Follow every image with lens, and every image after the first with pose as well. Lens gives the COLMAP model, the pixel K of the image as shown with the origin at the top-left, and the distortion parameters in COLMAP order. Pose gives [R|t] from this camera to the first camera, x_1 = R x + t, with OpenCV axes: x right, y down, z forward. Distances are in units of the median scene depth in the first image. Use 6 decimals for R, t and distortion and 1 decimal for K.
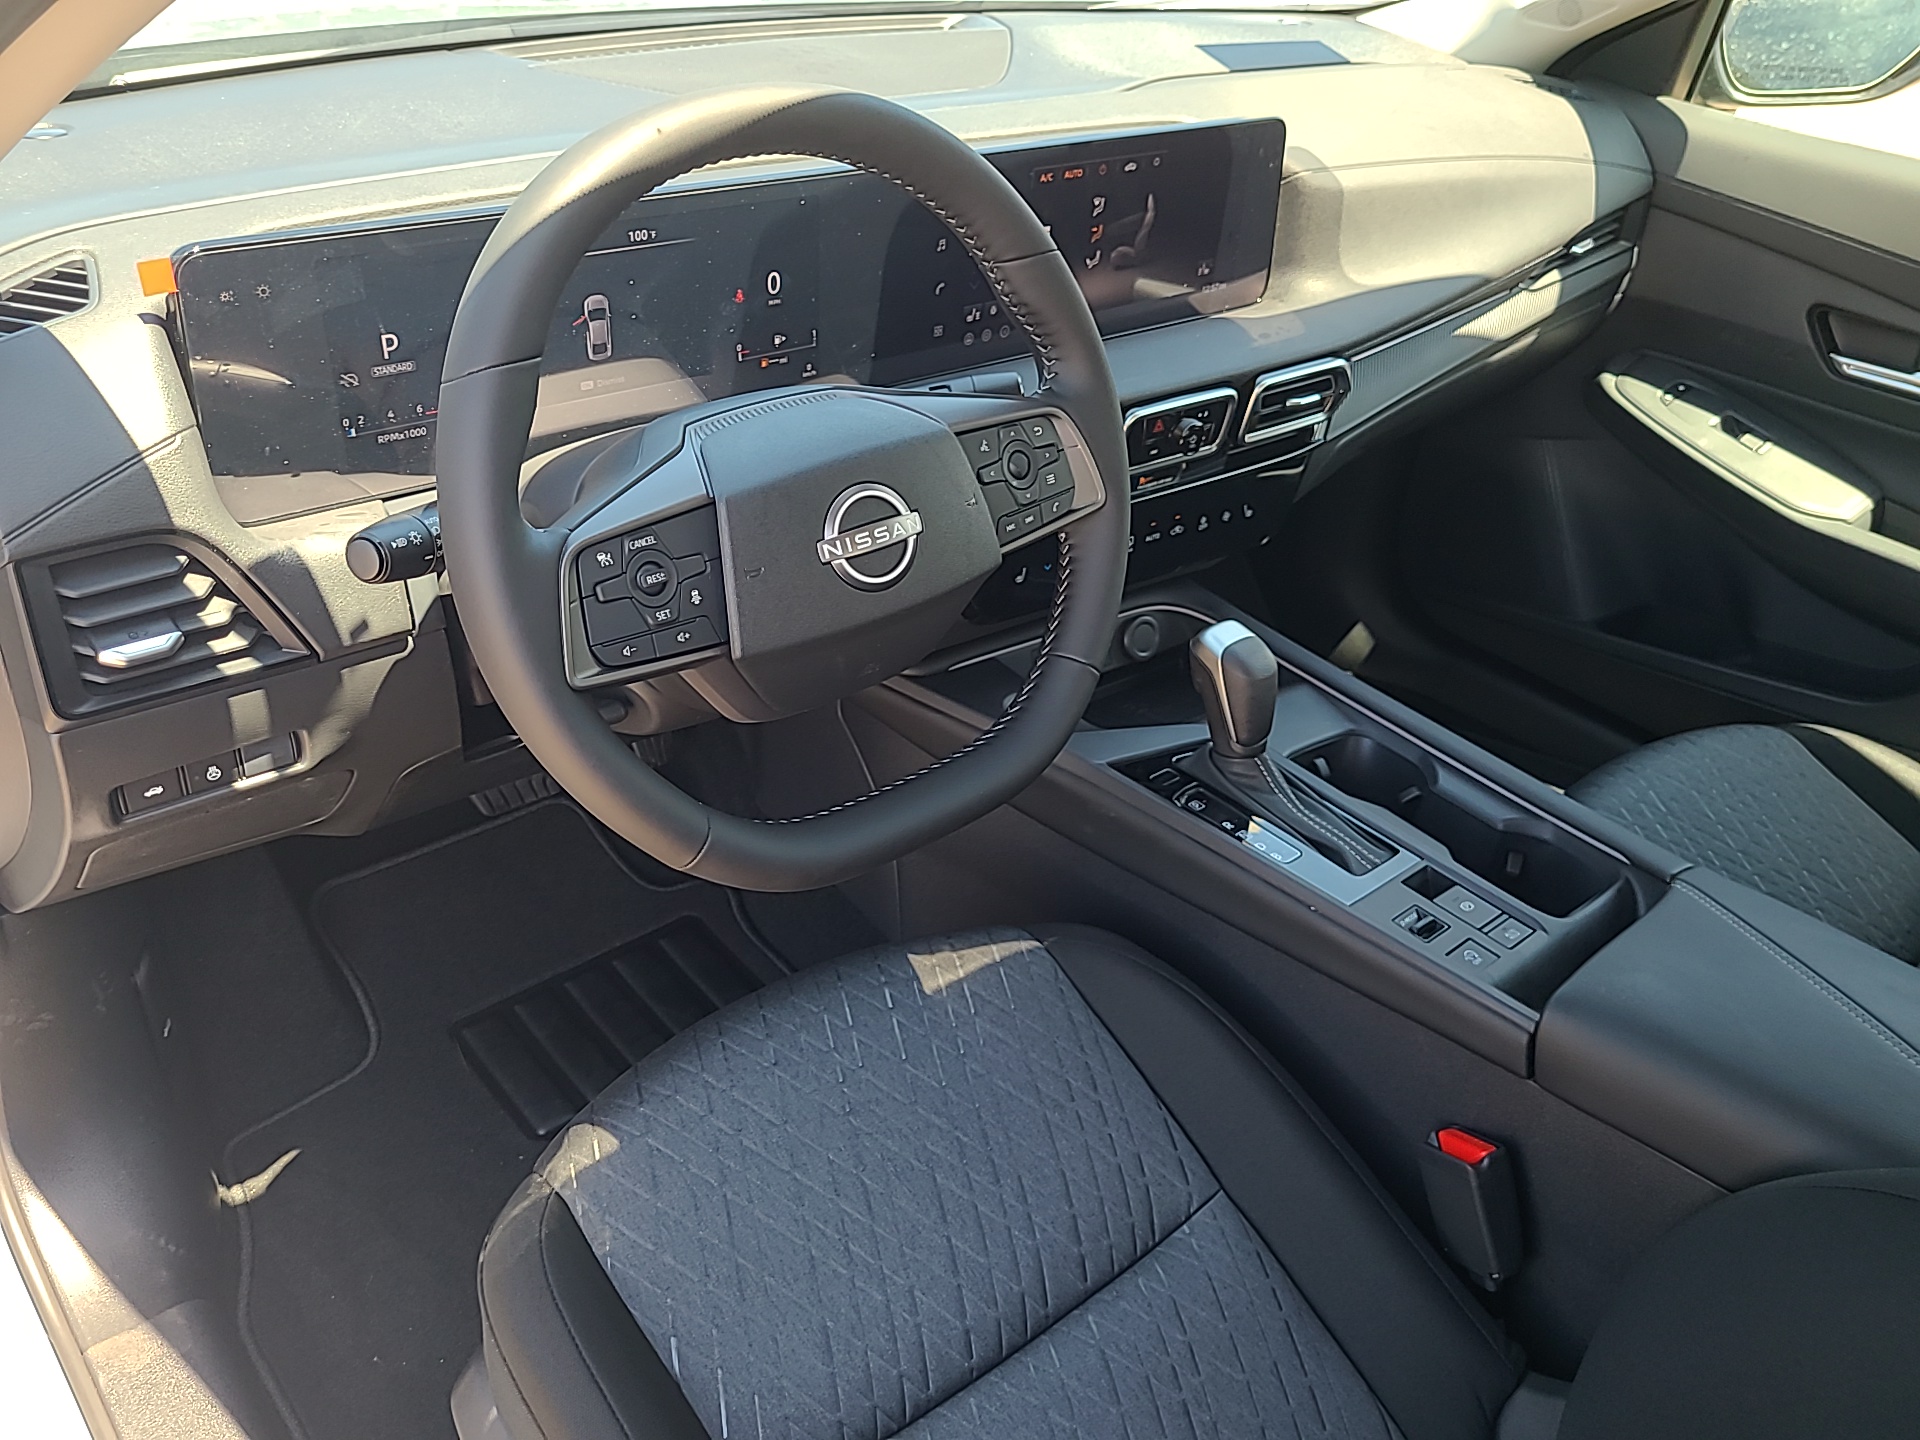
lens RADIAL K [[1504.4, 0, 955.4], [0, 1504.4, 726.9], [0, 0, 1]] dist [0.026780, -0.039866]
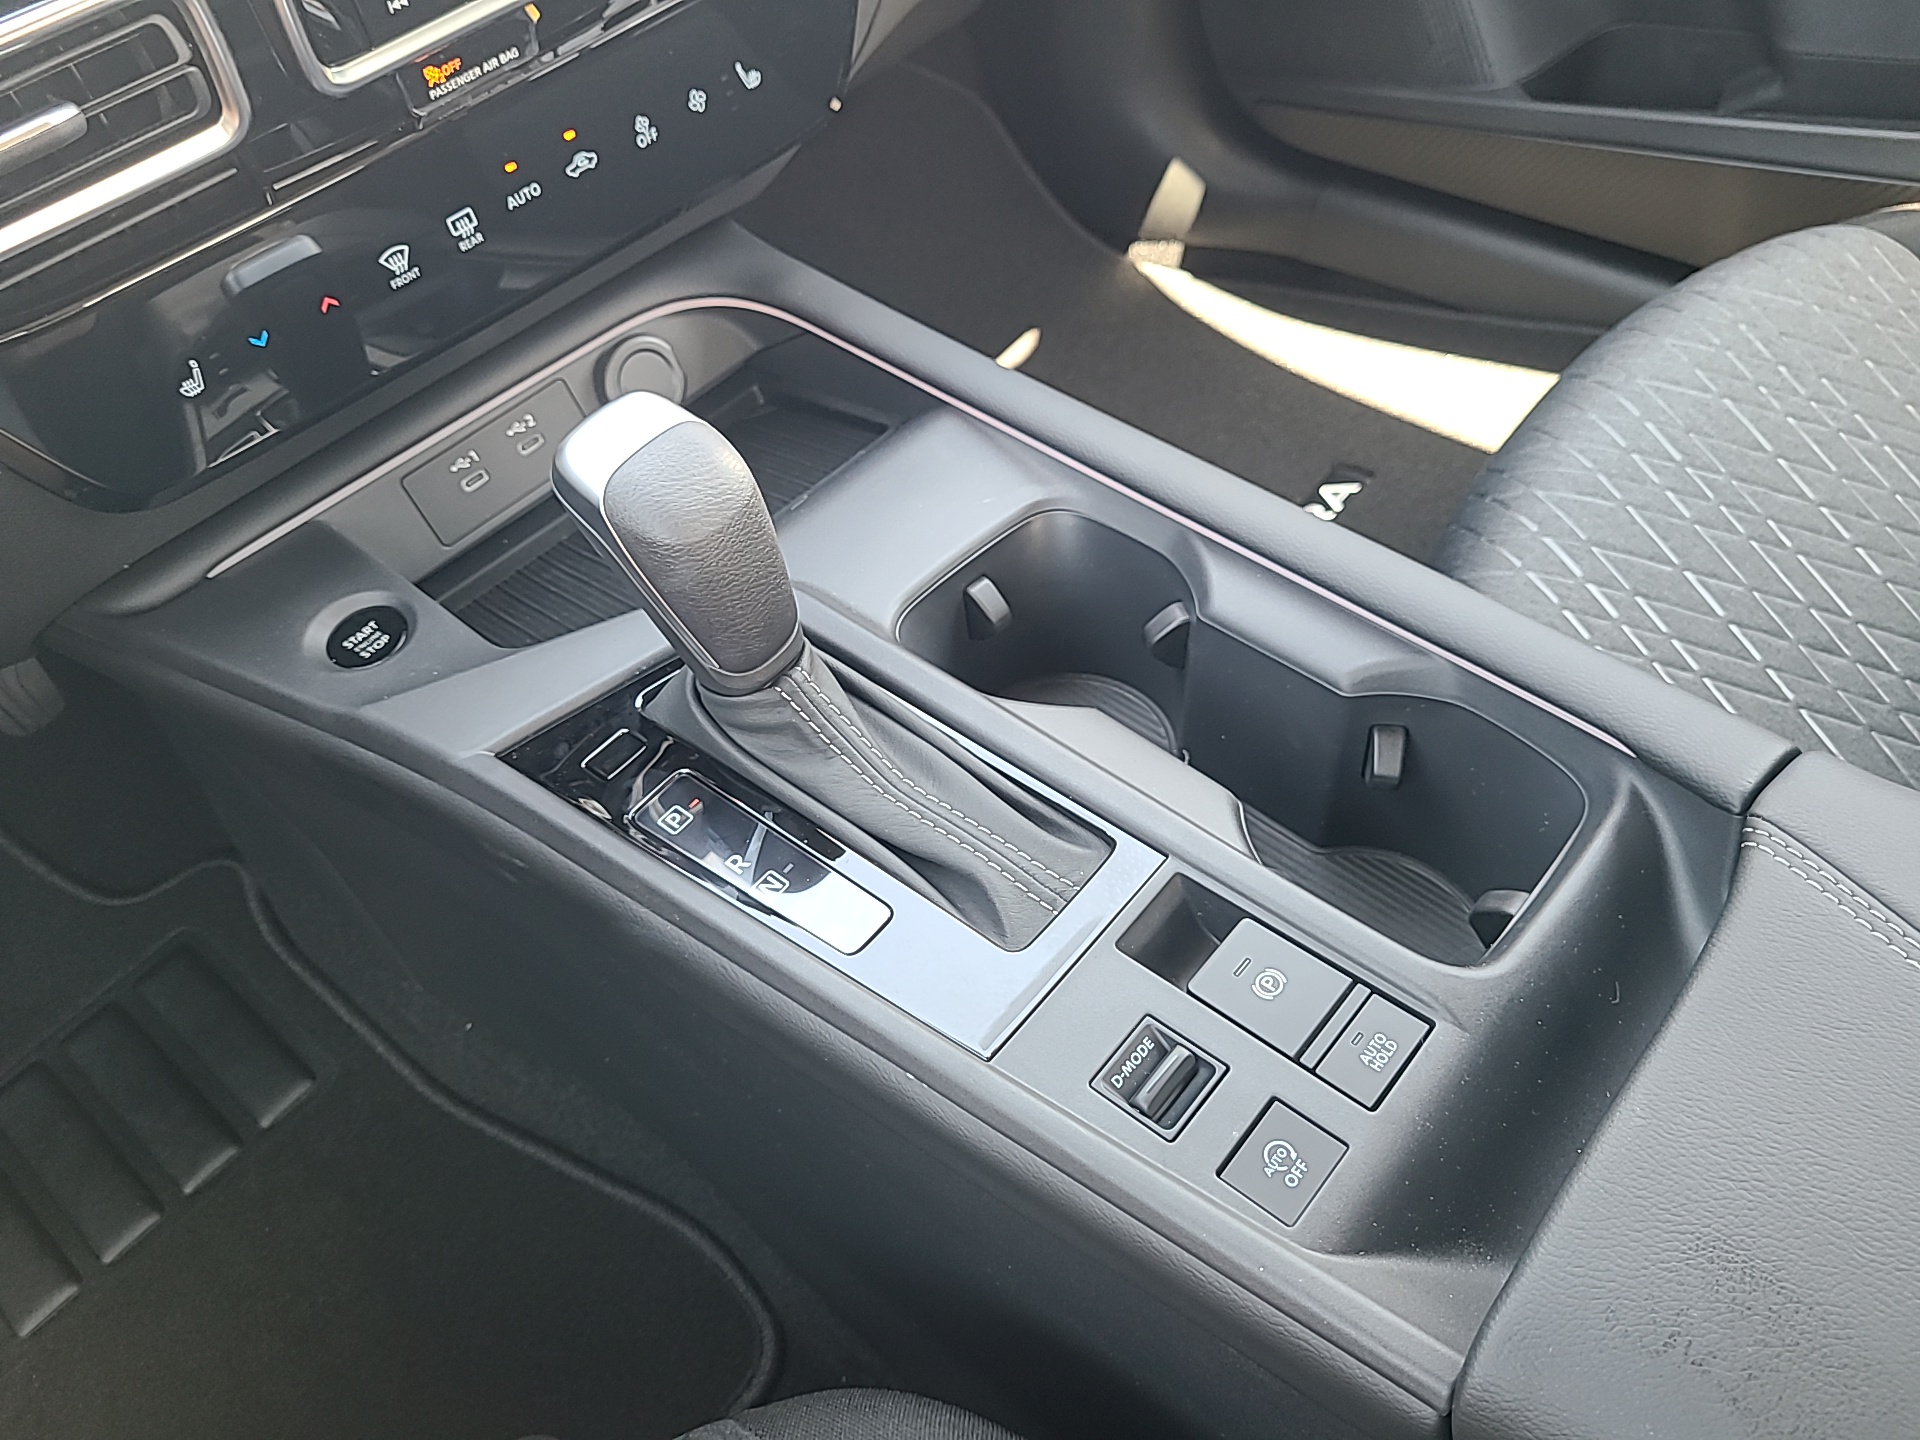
lens RADIAL K [[1504.4, 0, 955.4], [0, 1504.4, 726.9], [0, 0, 1]] dist [0.026780, -0.039866]
pose [[0.971434, -0.234947, -0.033417, 0.274500], [0.235084, 0.933480, 0.270834, -0.080001], [-0.032437, -0.270953, 0.962046, 0.594509]]
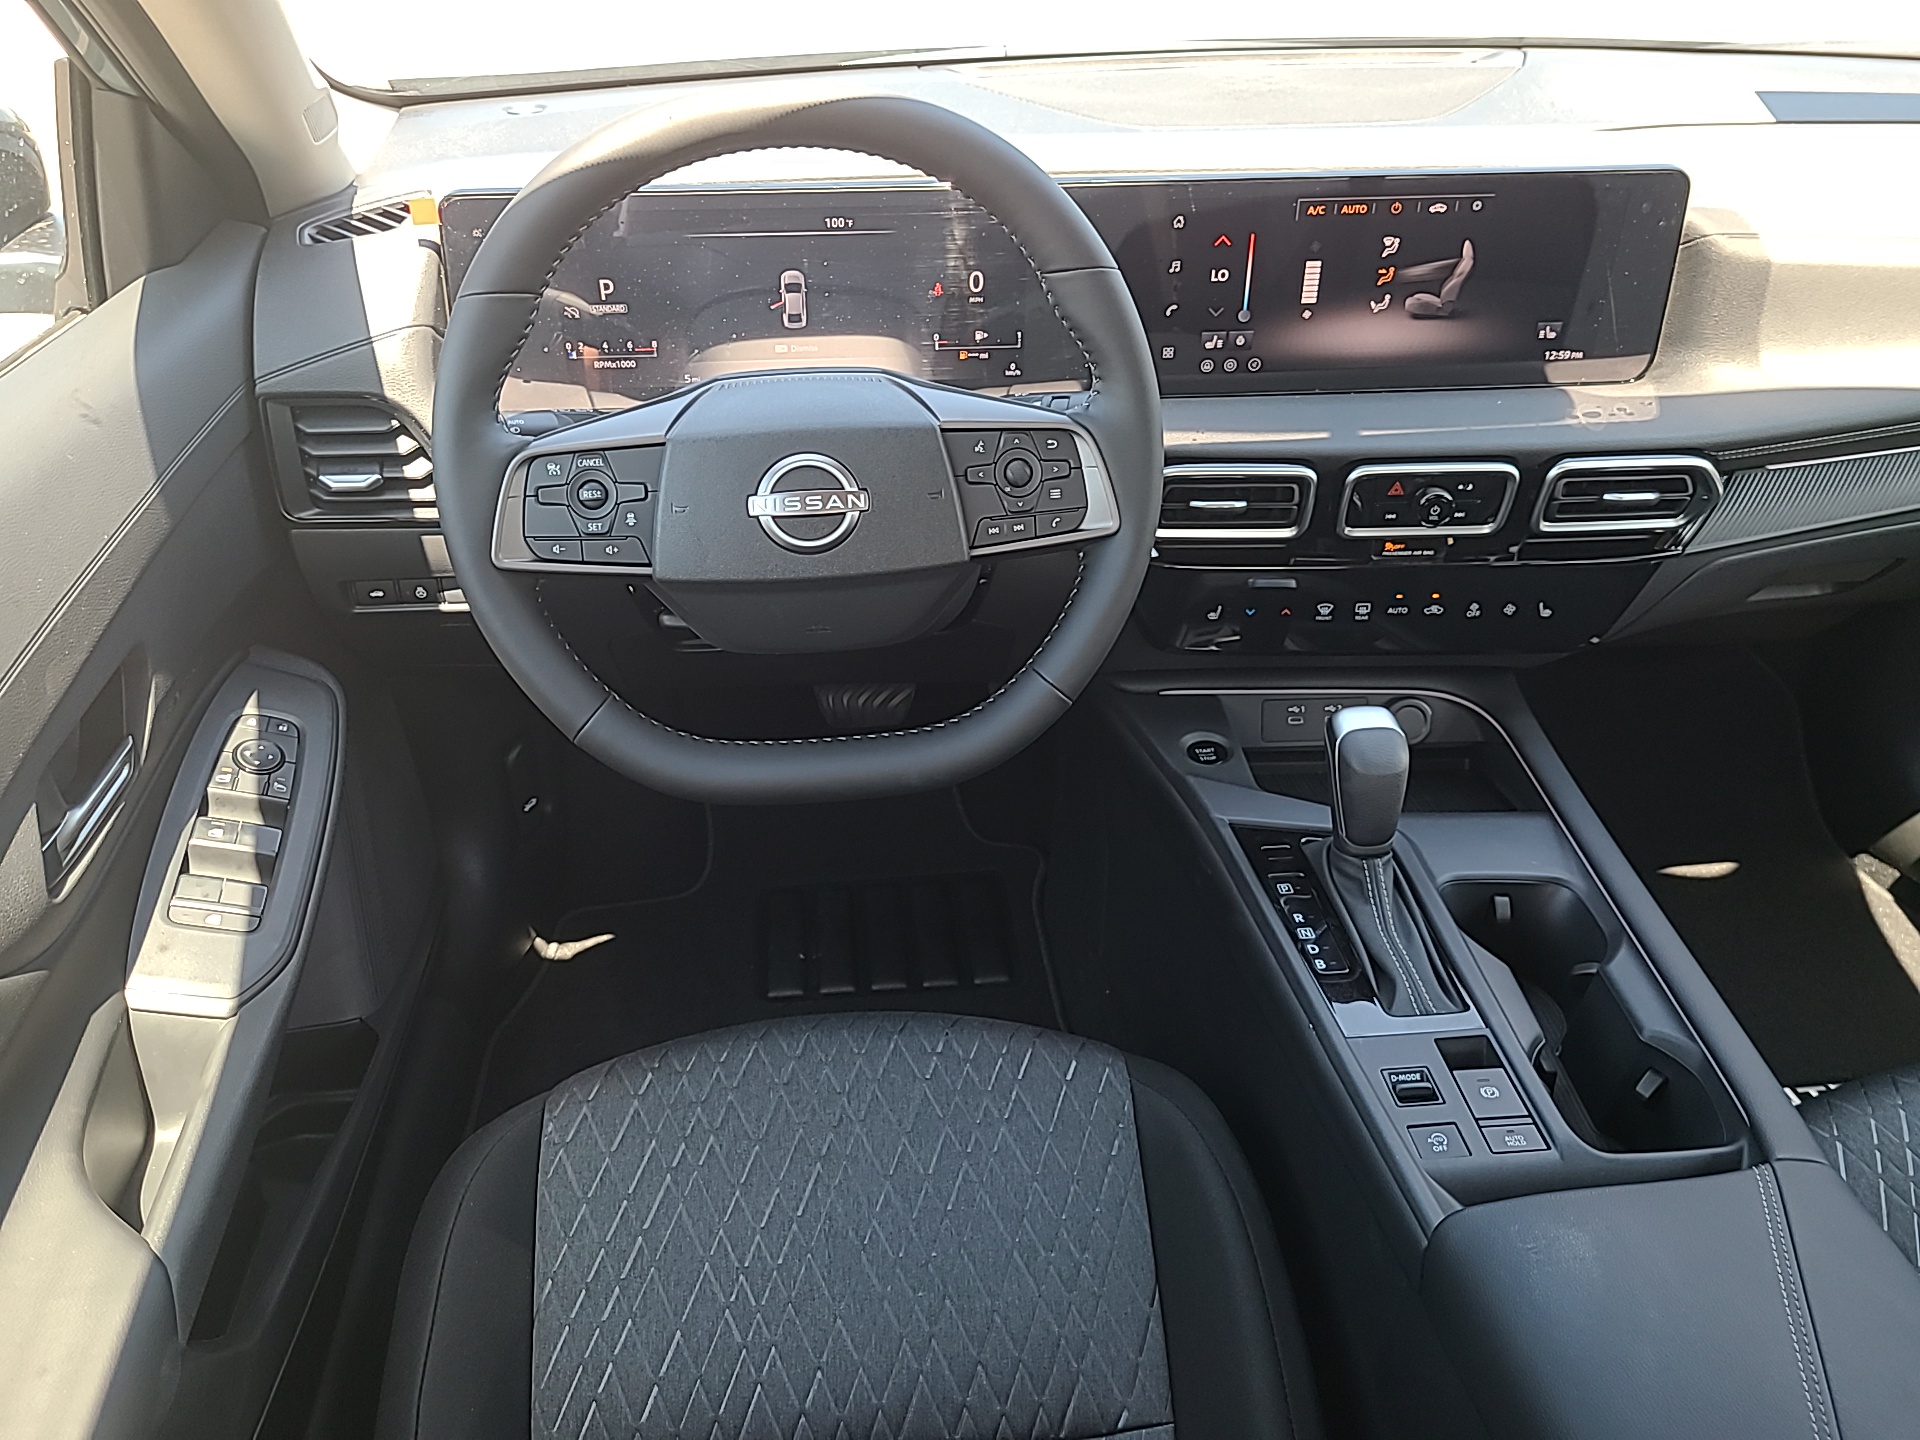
lens RADIAL K [[1443.0, 0, 931.9], [0, 1443.0, 722.6], [0, 0, 1]] dist [0.030939, -0.038361]
pose [[0.818369, 0.262048, -0.511472, 0.428598], [-0.267858, 0.961334, 0.063950, -0.046963], [0.508453, 0.084667, 0.856917, 0.120495]]
